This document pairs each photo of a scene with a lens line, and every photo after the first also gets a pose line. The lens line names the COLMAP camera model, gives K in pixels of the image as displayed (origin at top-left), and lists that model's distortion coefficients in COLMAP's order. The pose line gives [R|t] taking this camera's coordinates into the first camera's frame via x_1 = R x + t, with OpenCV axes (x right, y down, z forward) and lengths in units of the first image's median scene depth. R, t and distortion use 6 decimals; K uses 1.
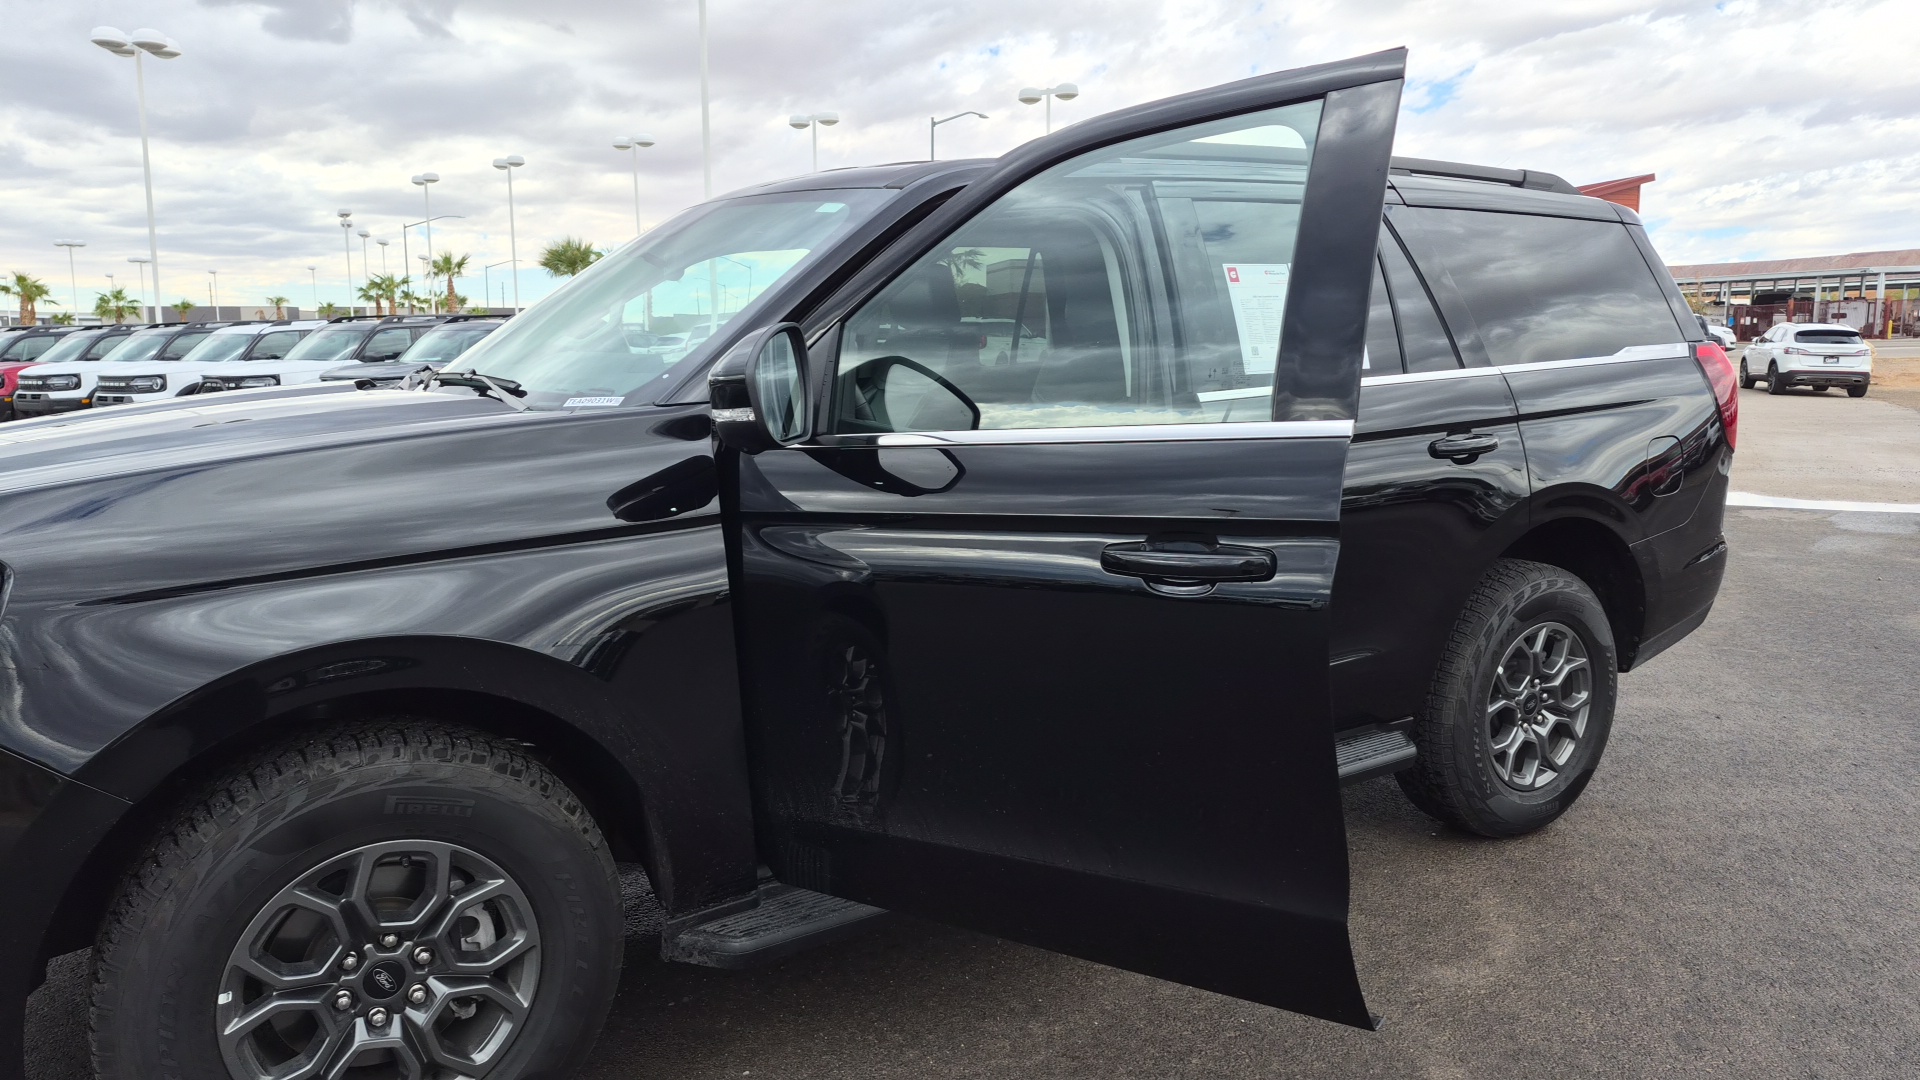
lens RADIAL K [[1338.5, 0, 966.4], [0, 1338.5, 529.3], [0, 0, 1]] dist [0.069242, -0.084004]
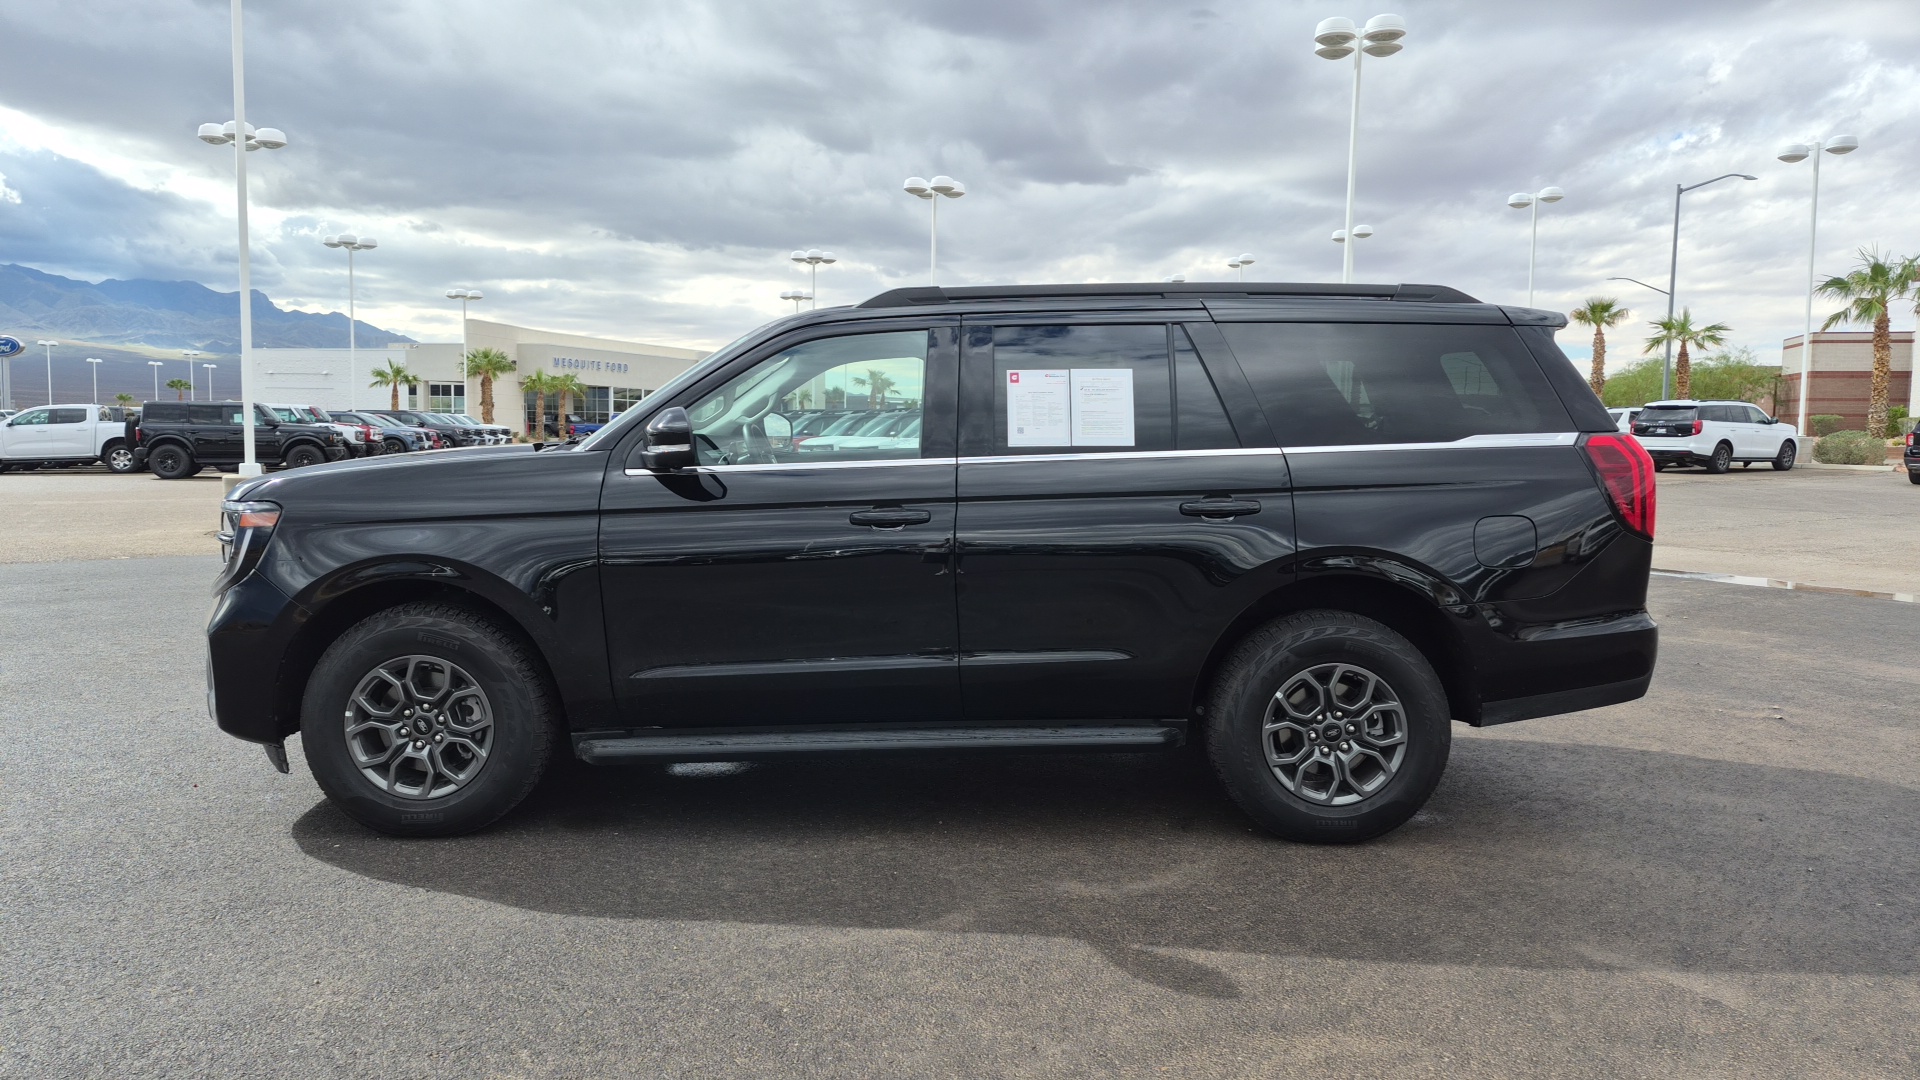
lens RADIAL K [[1338.5, 0, 965.2], [0, 1338.5, 528.4], [0, 0, 1]] dist [0.069242, -0.084004]
pose [[0.844608, 0.053675, -0.532687, 0.934759], [-0.086723, 0.995538, -0.037191, 0.028242], [0.528314, 0.077608, 0.845494, -0.221093]]
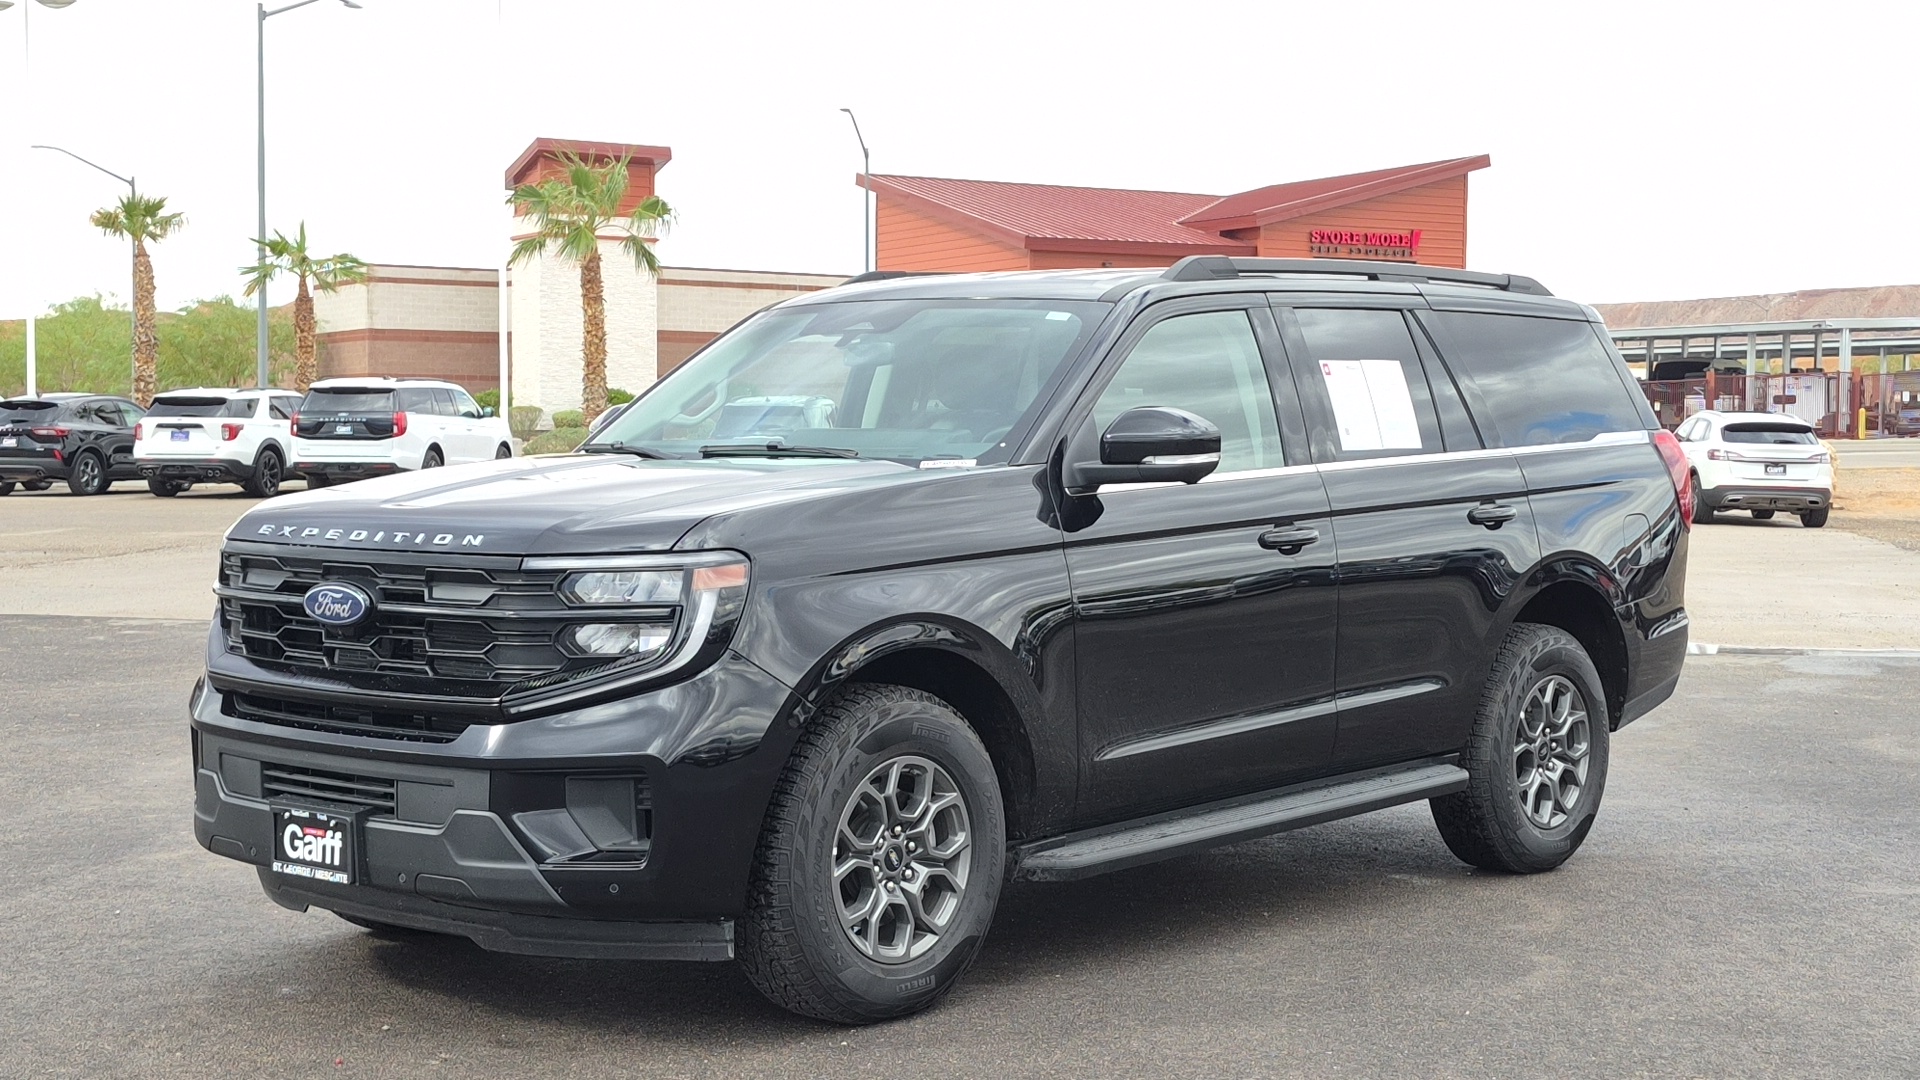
lens RADIAL K [[2745.9, 0, 968.6], [0, 2745.9, 541.6], [0, 0, 1]] dist [0.116500, 0.000000]
pose [[0.961110, -0.002888, 0.276152, -0.811772], [0.030101, 0.995083, -0.094356, 0.193184], [-0.274522, 0.098999, 0.956471, -1.295747]]
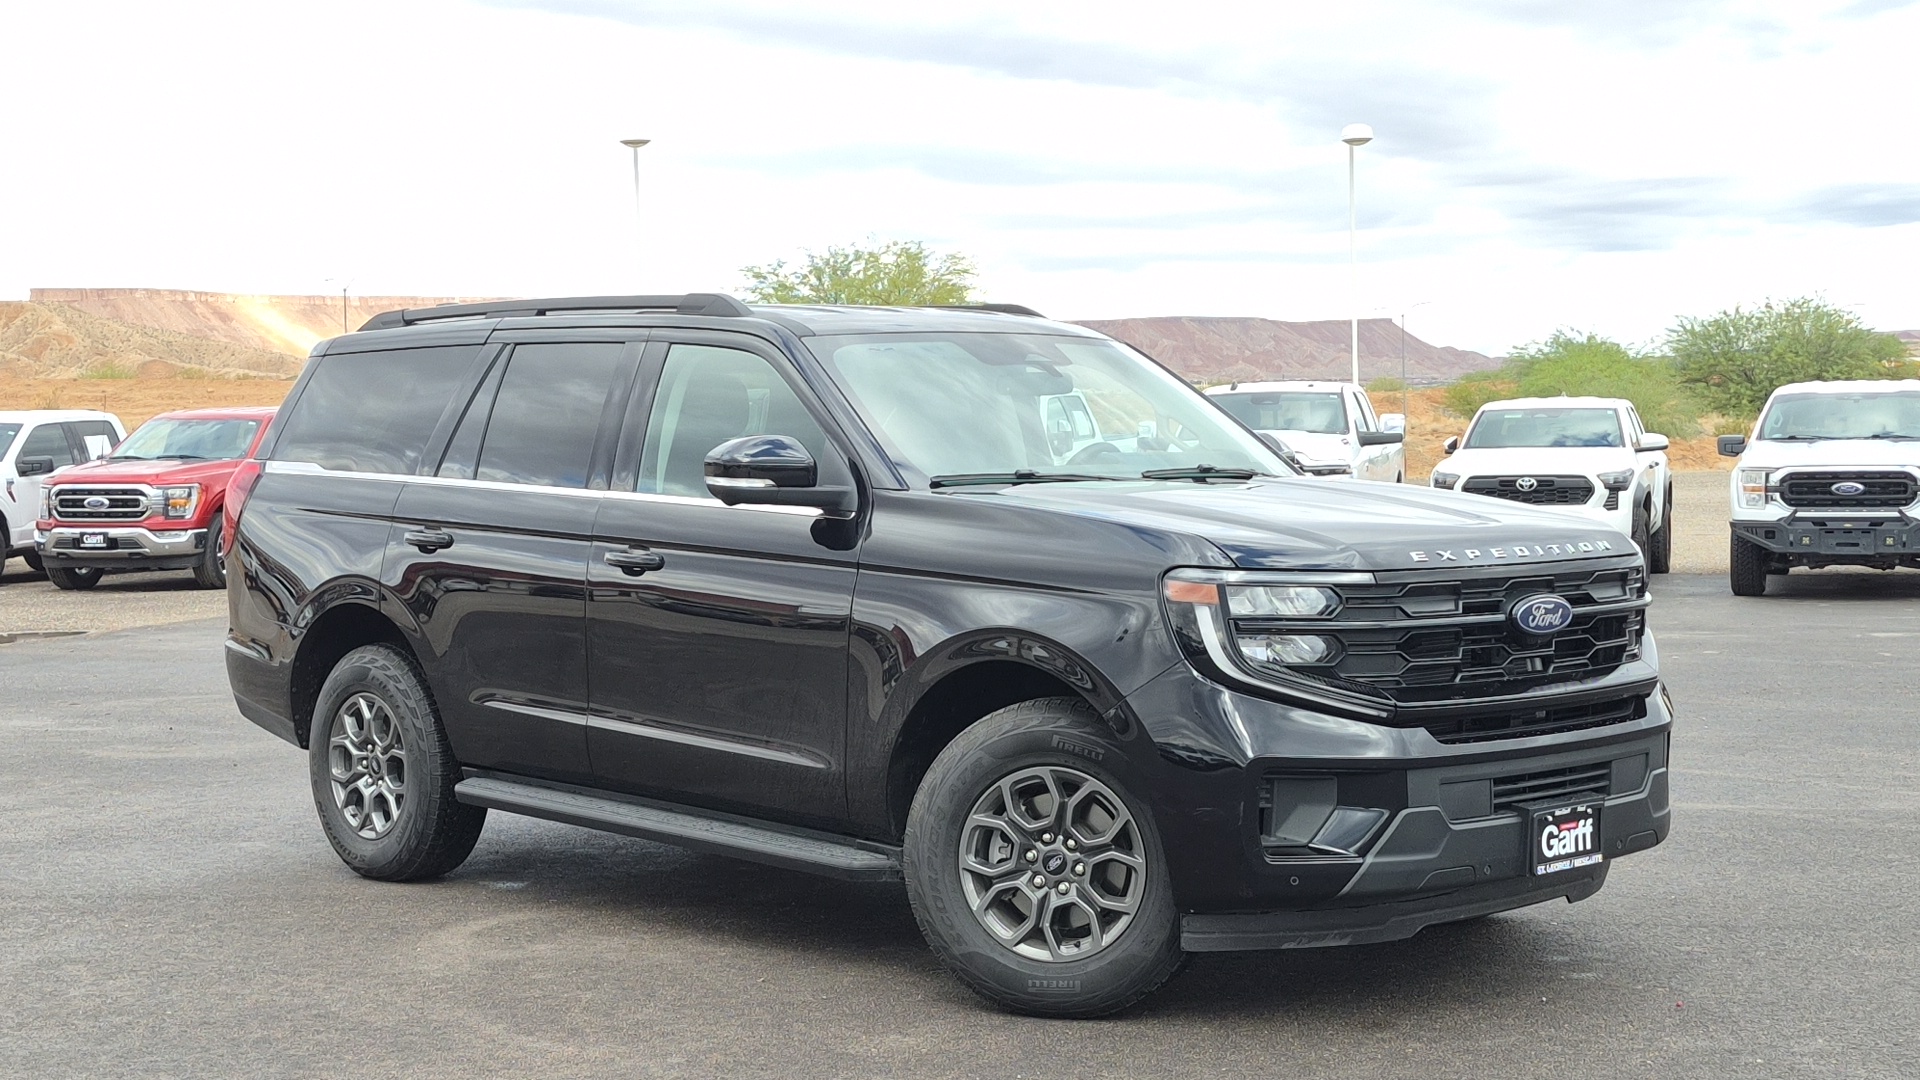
lens RADIAL K [[2745.9, 0, 952.5], [0, 2745.9, 531.0], [0, 0, 1]] dist [0.116500, 0.000000]
pose [[-0.189983, -0.026398, 0.981433, -2.939341], [0.152382, 0.986732, 0.056038, -0.266312], [-0.969890, 0.160199, -0.183439, 1.905006]]
